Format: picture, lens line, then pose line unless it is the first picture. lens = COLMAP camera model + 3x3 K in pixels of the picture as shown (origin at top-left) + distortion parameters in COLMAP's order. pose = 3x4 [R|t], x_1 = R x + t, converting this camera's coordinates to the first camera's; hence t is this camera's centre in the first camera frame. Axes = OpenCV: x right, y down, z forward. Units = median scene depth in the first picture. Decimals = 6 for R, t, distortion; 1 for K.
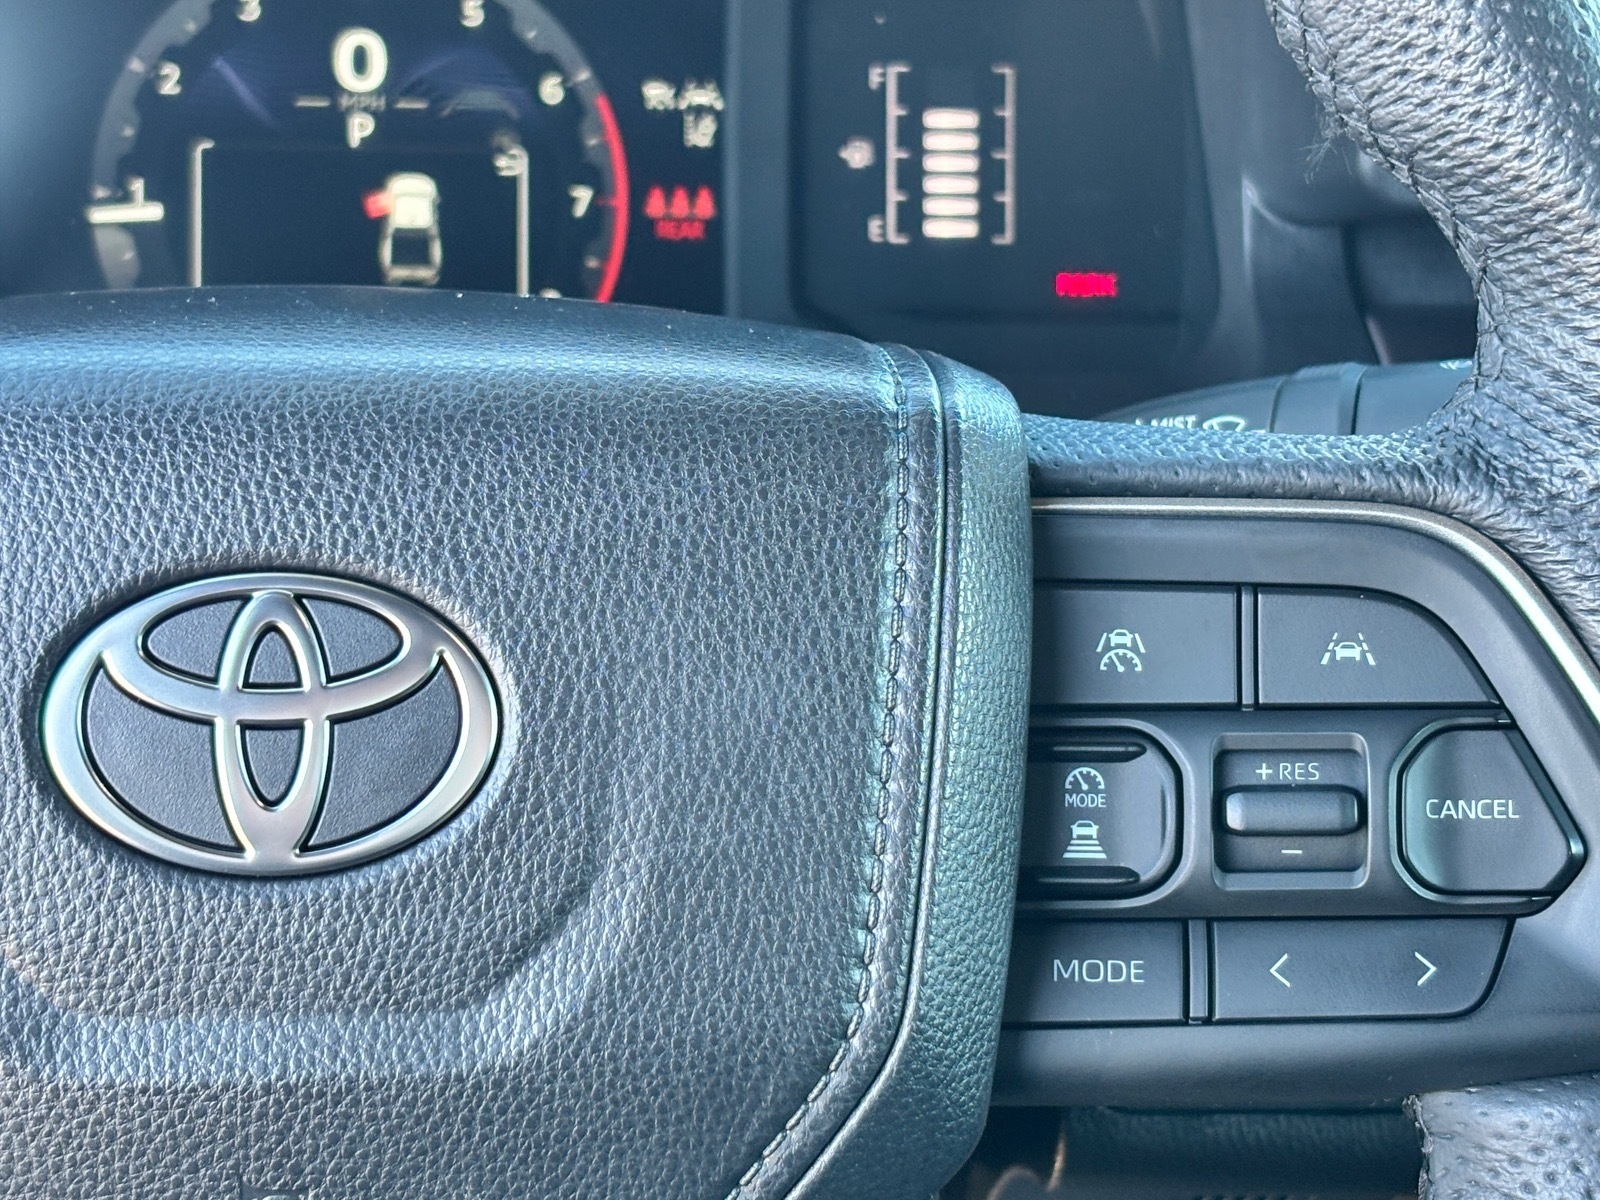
lens RADIAL K [[3246.2, 0, 800.0], [0, 3246.2, 600.0], [0, 0, 1]] dist [0.248429, -1.331234]
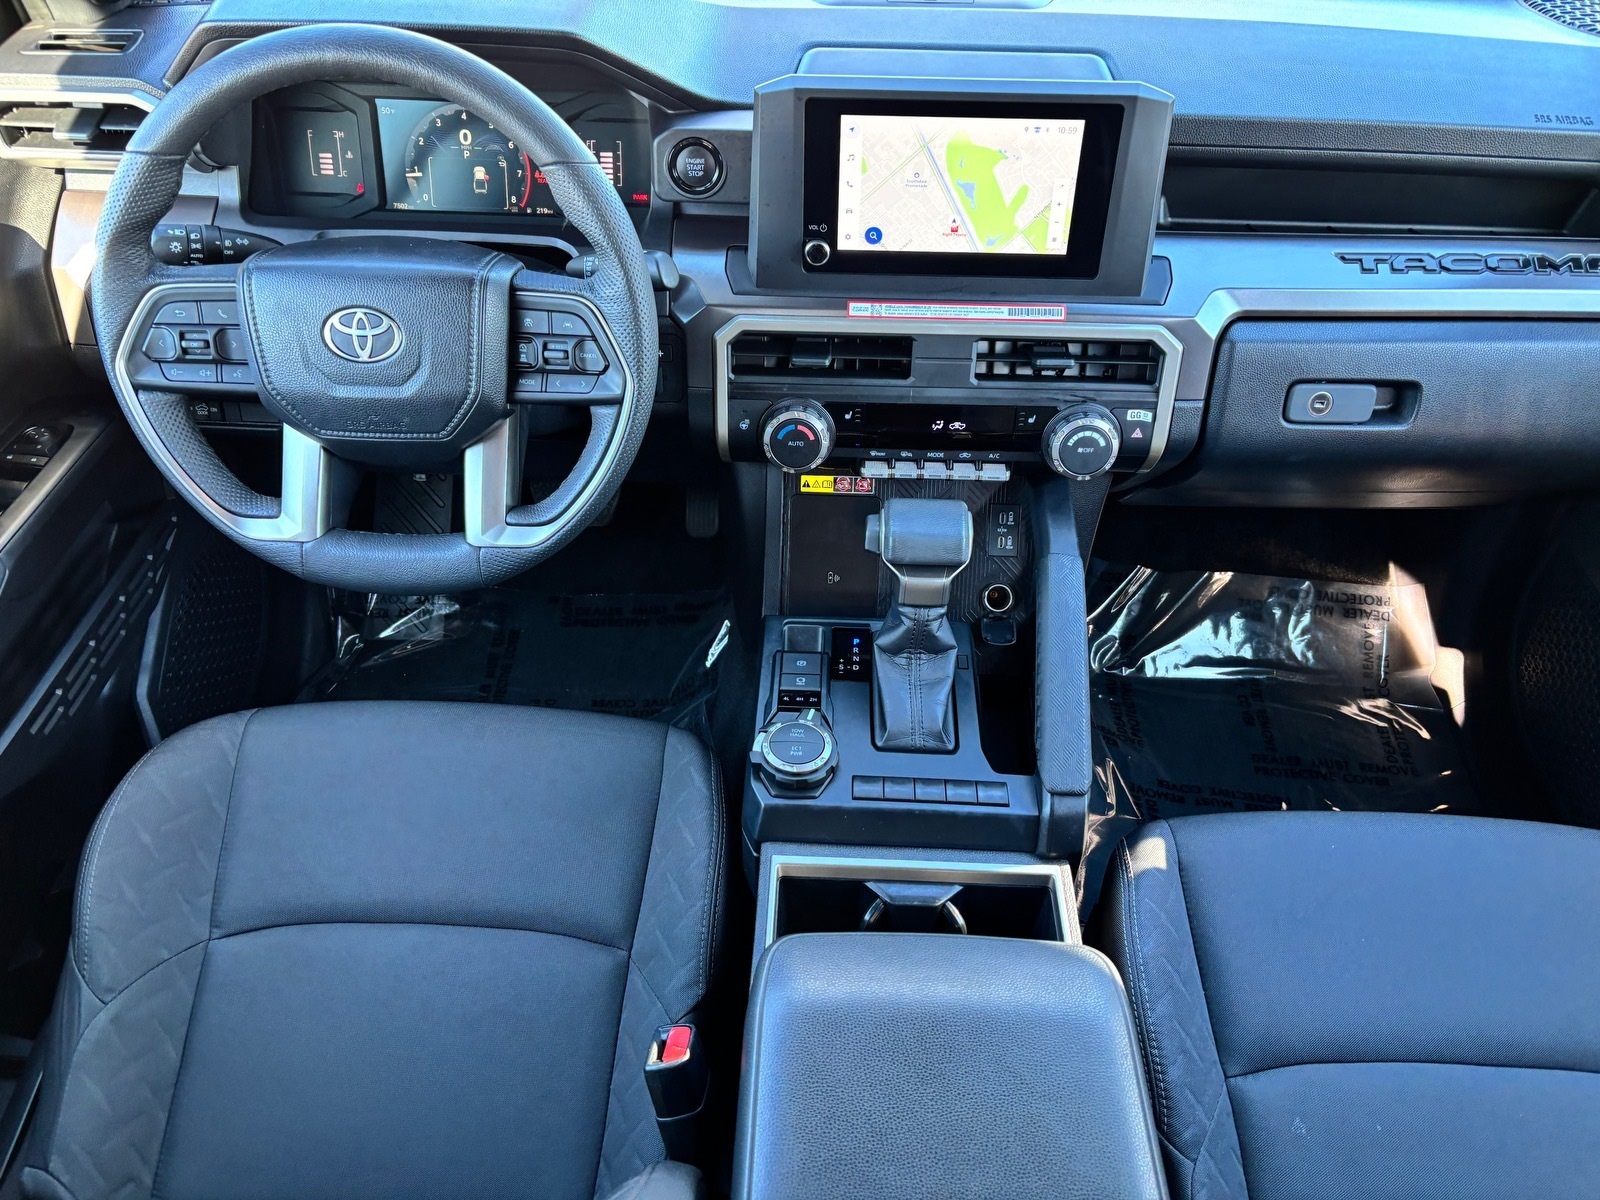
lens RADIAL K [[1231.0, 0, 810.1], [0, 1231.0, 612.2], [0, 0, 1]] dist [0.030686, -0.031818]
pose [[0.993195, 0.064180, -0.097182, 0.838778], [-0.025068, 0.932702, 0.359775, -0.300608], [0.113733, -0.354891, 0.927964, -1.071972]]
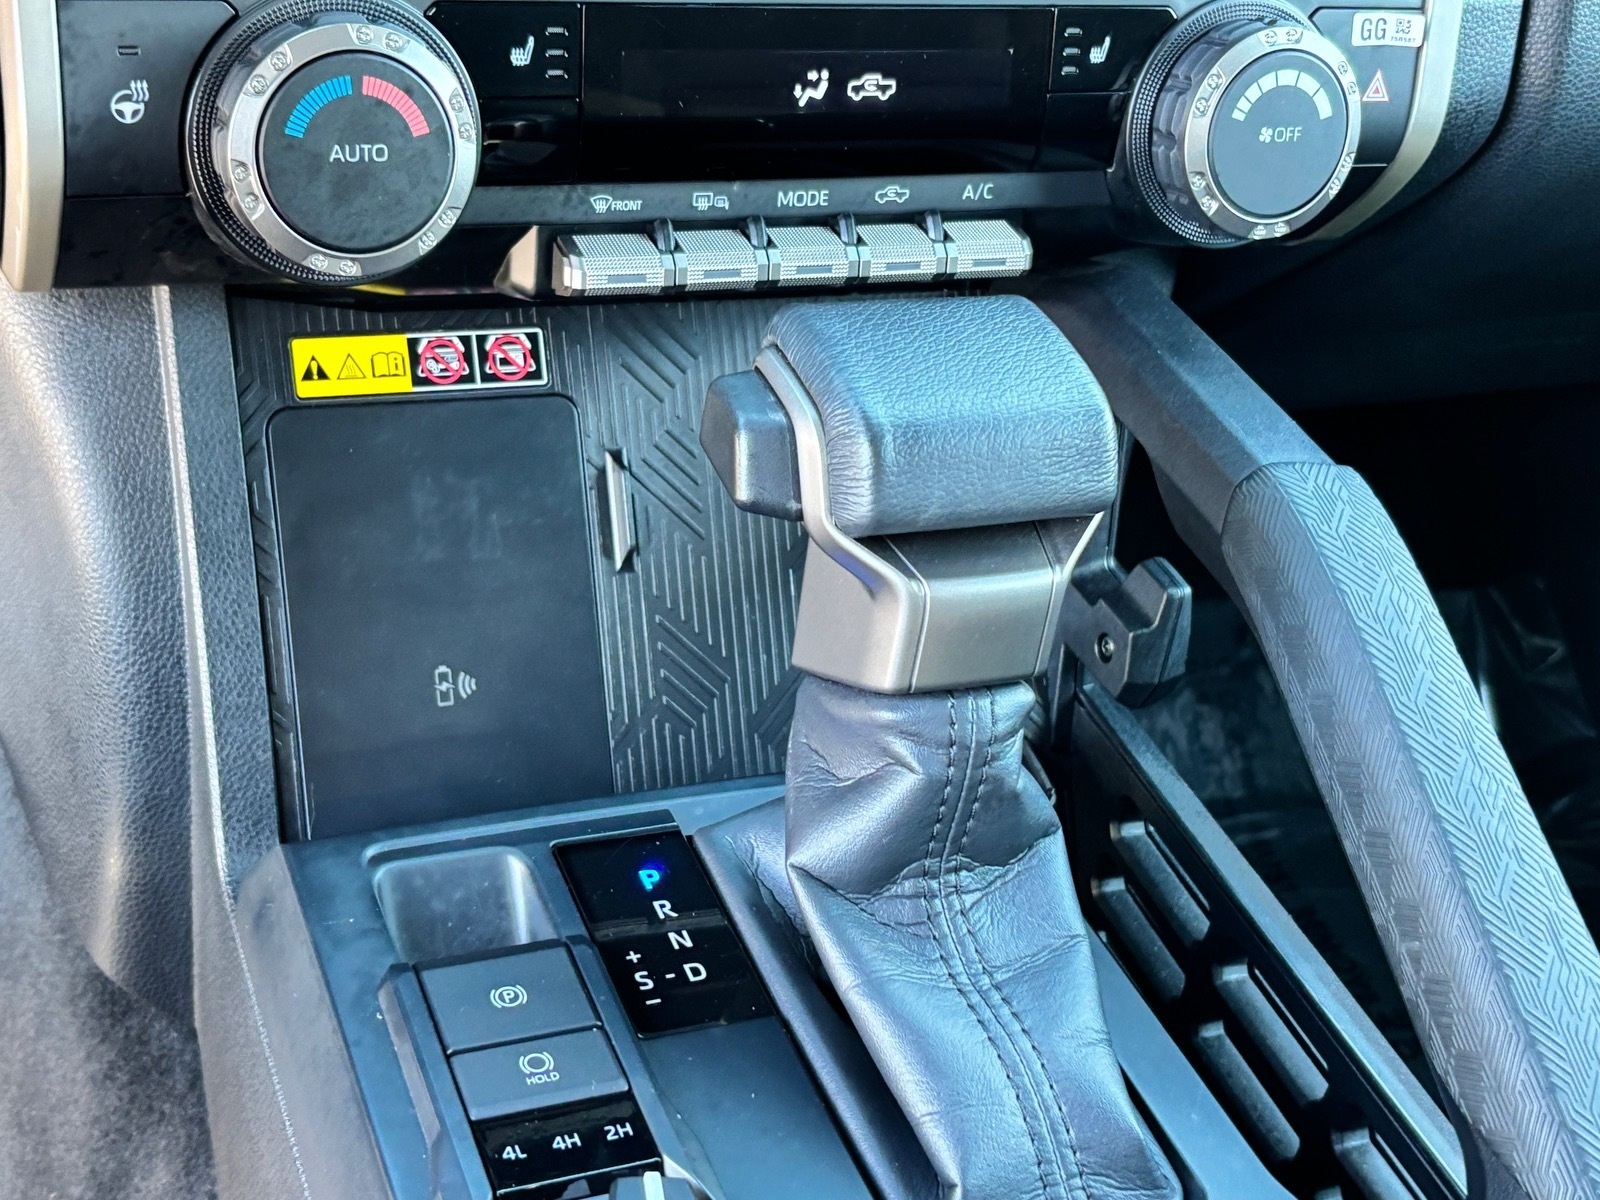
lens RADIAL K [[2217.5, 0, 799.2], [0, 2217.5, 609.9], [0, 0, 1]] dist [0.257928, -1.051256]
pose [[0.946571, -0.076461, 0.313300, 0.371881], [-0.004374, 0.968353, 0.249545, 0.218991], [-0.322466, -0.237583, 0.916281, 0.161642]]
